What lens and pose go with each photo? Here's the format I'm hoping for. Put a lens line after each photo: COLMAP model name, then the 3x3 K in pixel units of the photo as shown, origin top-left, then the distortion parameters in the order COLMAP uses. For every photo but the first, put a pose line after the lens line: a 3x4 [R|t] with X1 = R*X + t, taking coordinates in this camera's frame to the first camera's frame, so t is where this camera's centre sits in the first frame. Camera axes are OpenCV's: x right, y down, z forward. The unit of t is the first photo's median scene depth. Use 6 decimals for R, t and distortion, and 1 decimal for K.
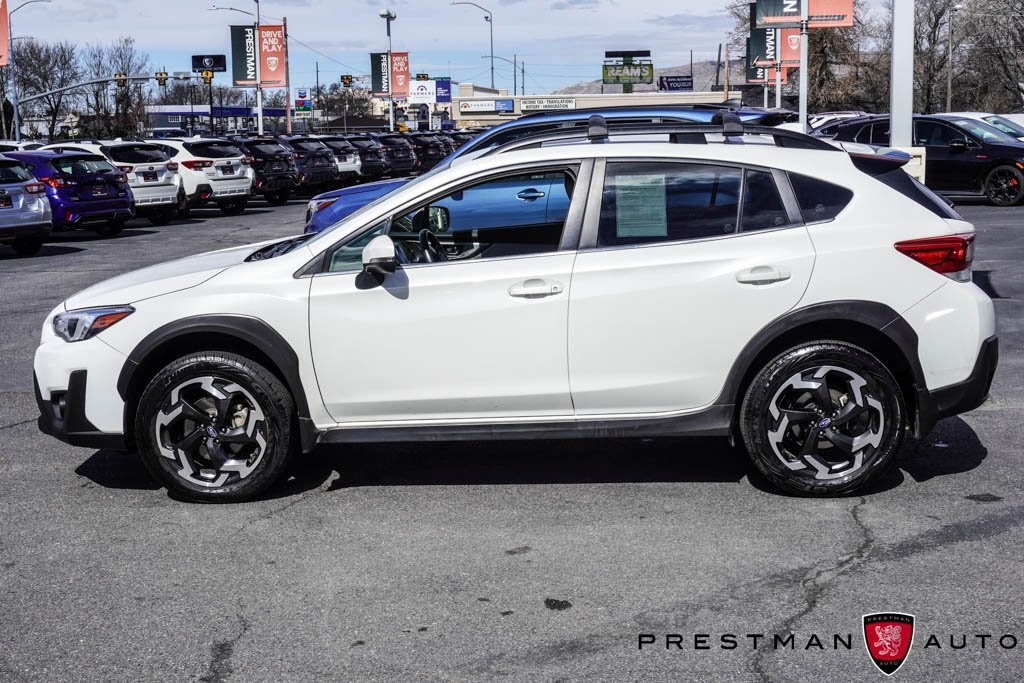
lens RADIAL K [[1500.5, 0, 512.6], [0, 1500.5, 343.3], [0, 0, 1]] dist [0.003794, 0.000000]
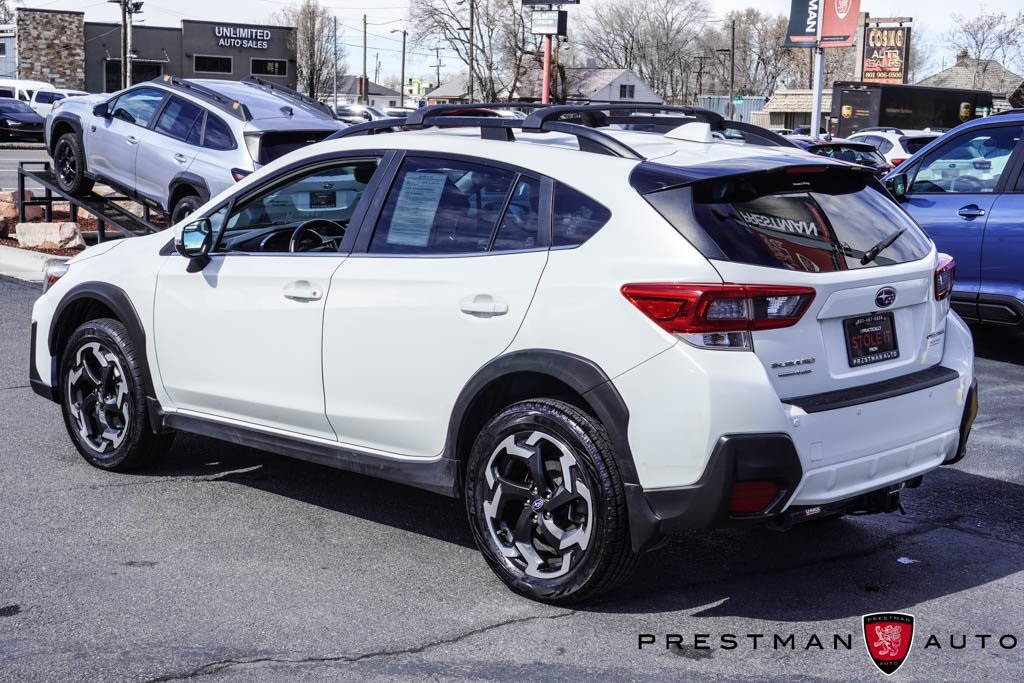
lens RADIAL K [[1671.5, 0, 514.0], [0, 1671.5, 344.2], [0, 0, 1]] dist [0.043900, 0.000000]
pose [[0.736427, 0.131137, -0.663685, 0.763070], [-0.136549, 0.989654, 0.044029, -0.065620], [0.662593, 0.058201, 0.746715, 0.340727]]
